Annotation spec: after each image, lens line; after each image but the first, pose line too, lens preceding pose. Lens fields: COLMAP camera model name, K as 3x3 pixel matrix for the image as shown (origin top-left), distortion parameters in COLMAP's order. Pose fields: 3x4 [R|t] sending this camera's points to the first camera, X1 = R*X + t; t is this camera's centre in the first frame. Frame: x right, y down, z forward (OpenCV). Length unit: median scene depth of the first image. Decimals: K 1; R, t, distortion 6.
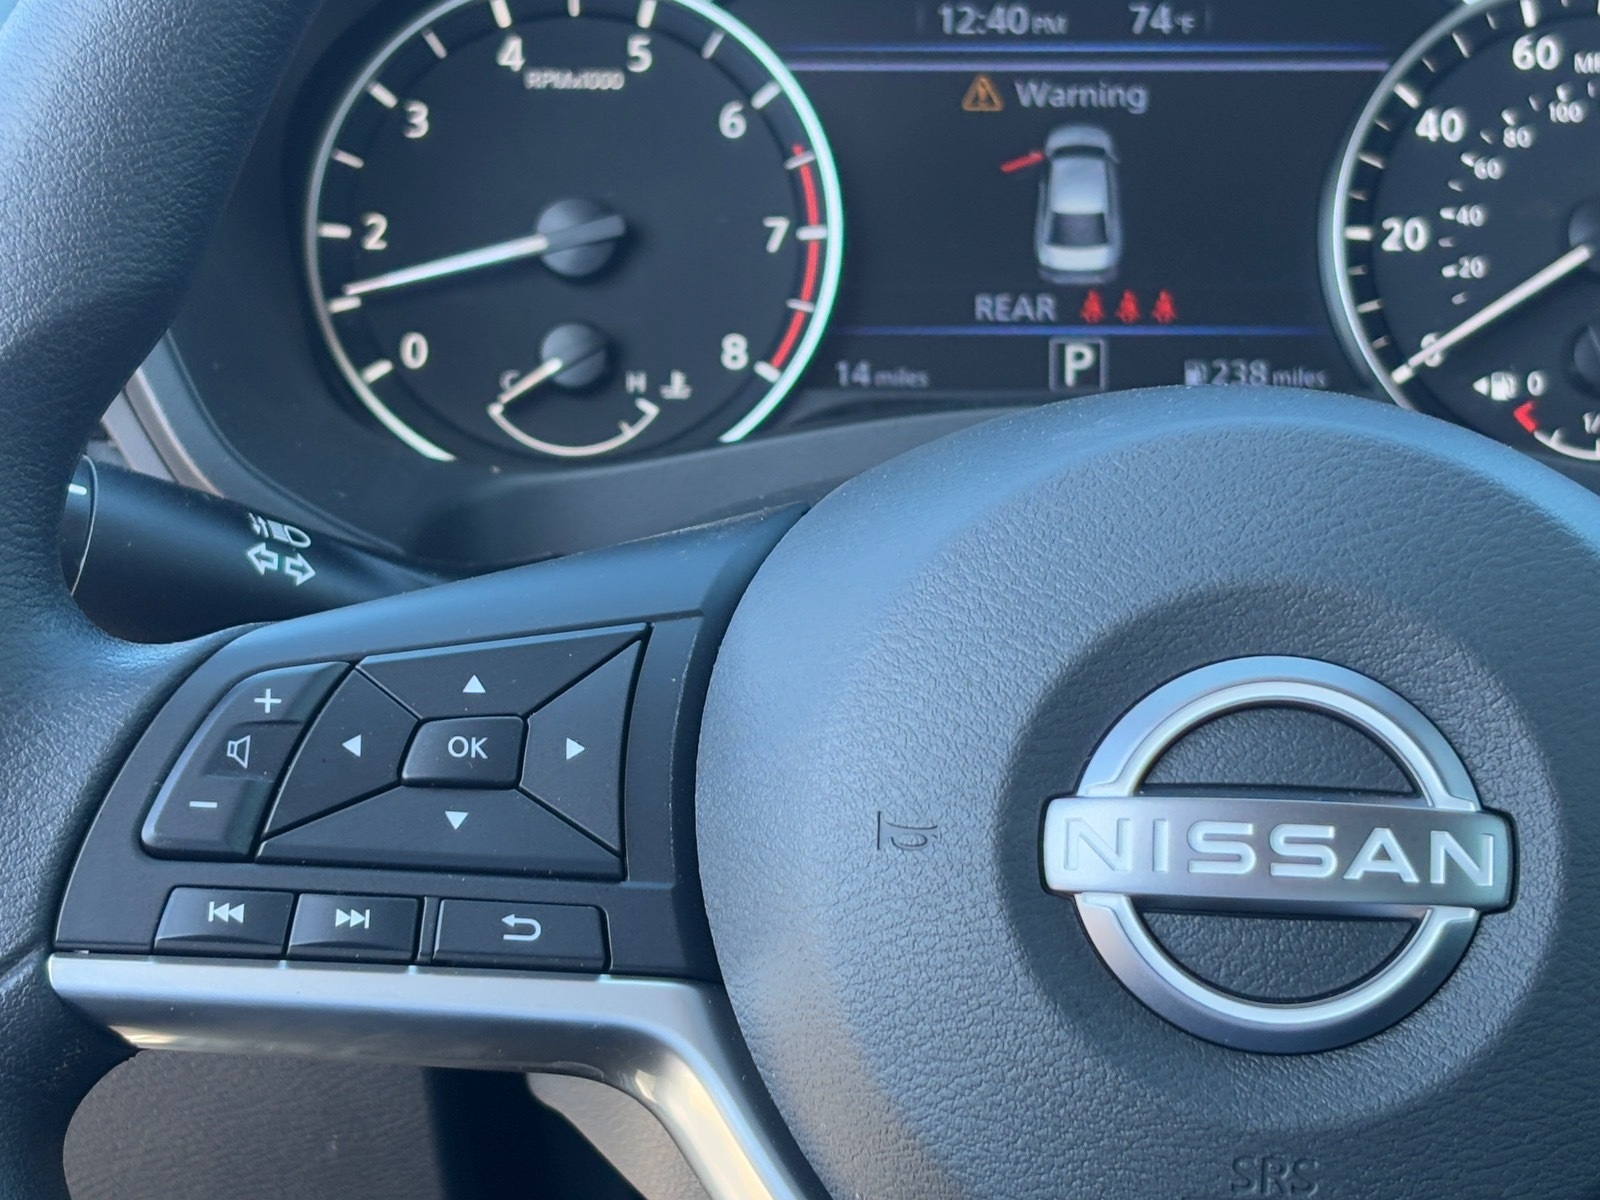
lens RADIAL K [[3712.1, 0, 730.4], [0, 3712.1, 596.0], [0, 0, 1]] dist [0.126211, 0.000000]
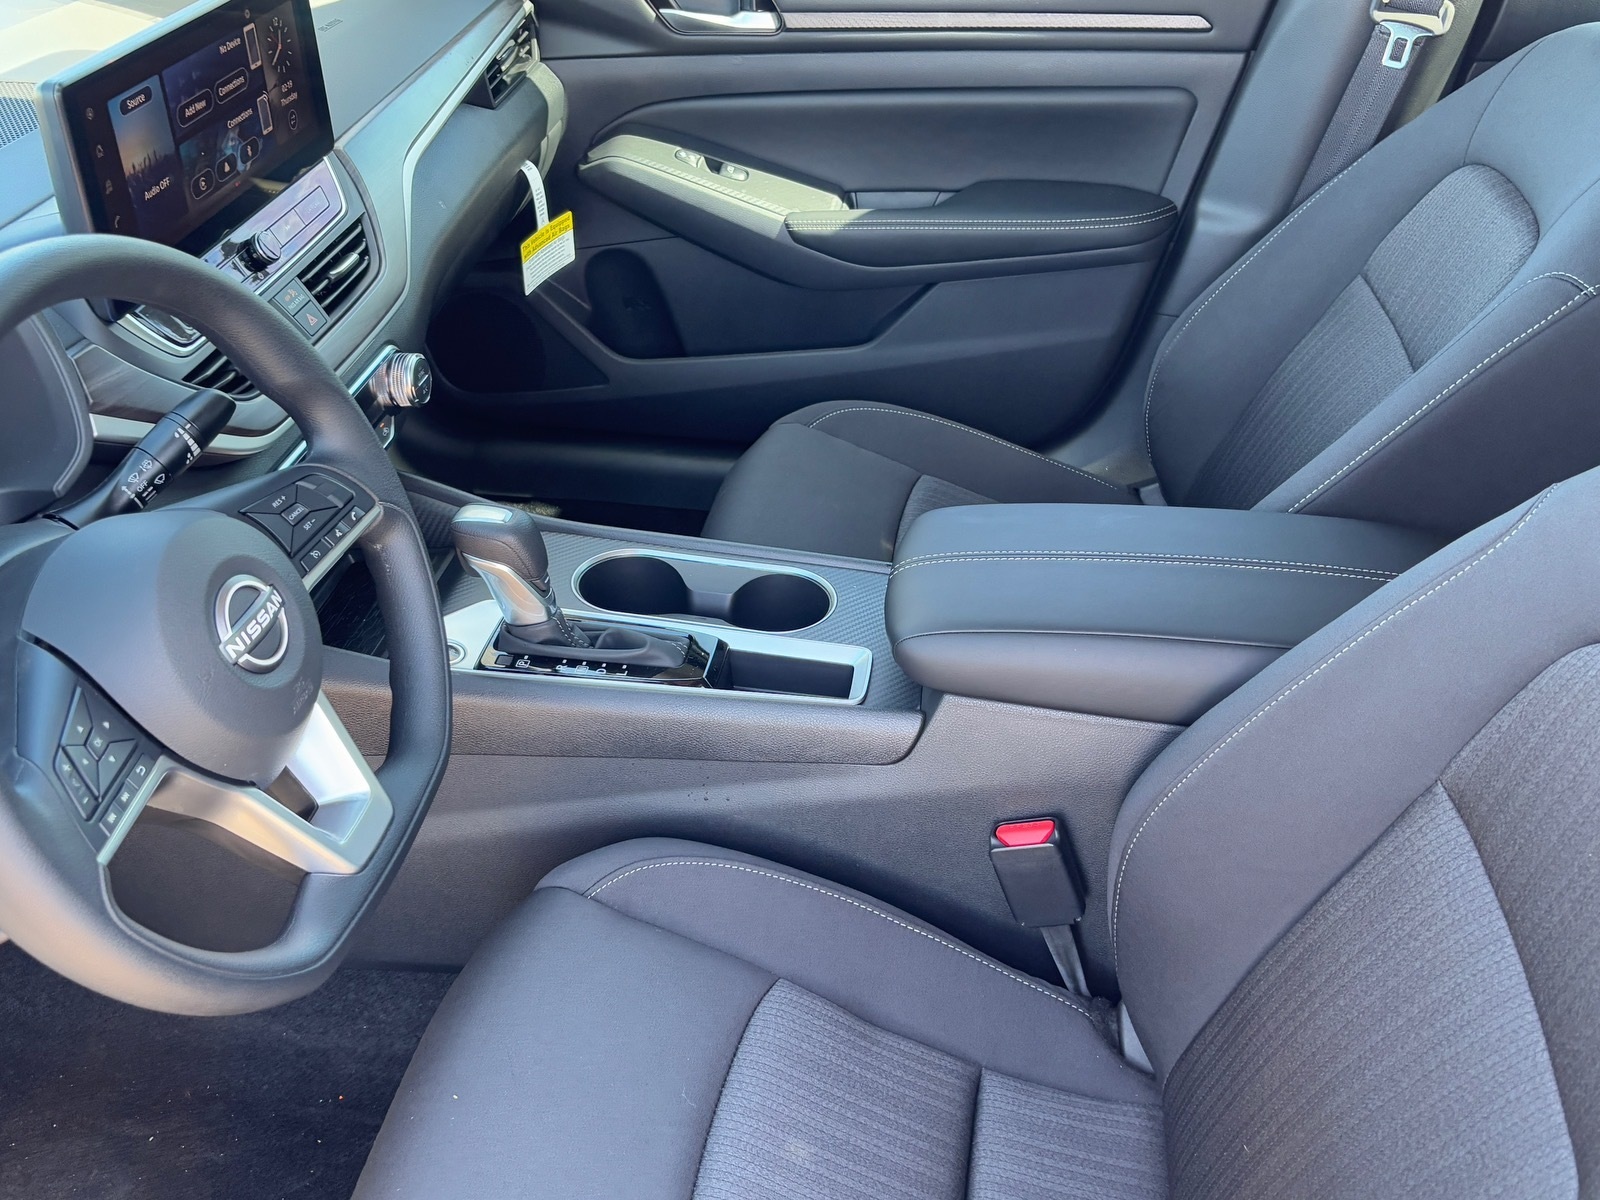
lens RADIAL K [[1537.7, 0, 773.2], [0, 1537.7, 638.1], [0, 0, 1]] dist [-0.003709, 0.000000]
pose [[0.143189, -0.572661, 0.807190, -0.660231], [0.290368, 0.804011, 0.518896, -0.363176], [-0.946141, 0.160082, 0.281408, 0.012099]]
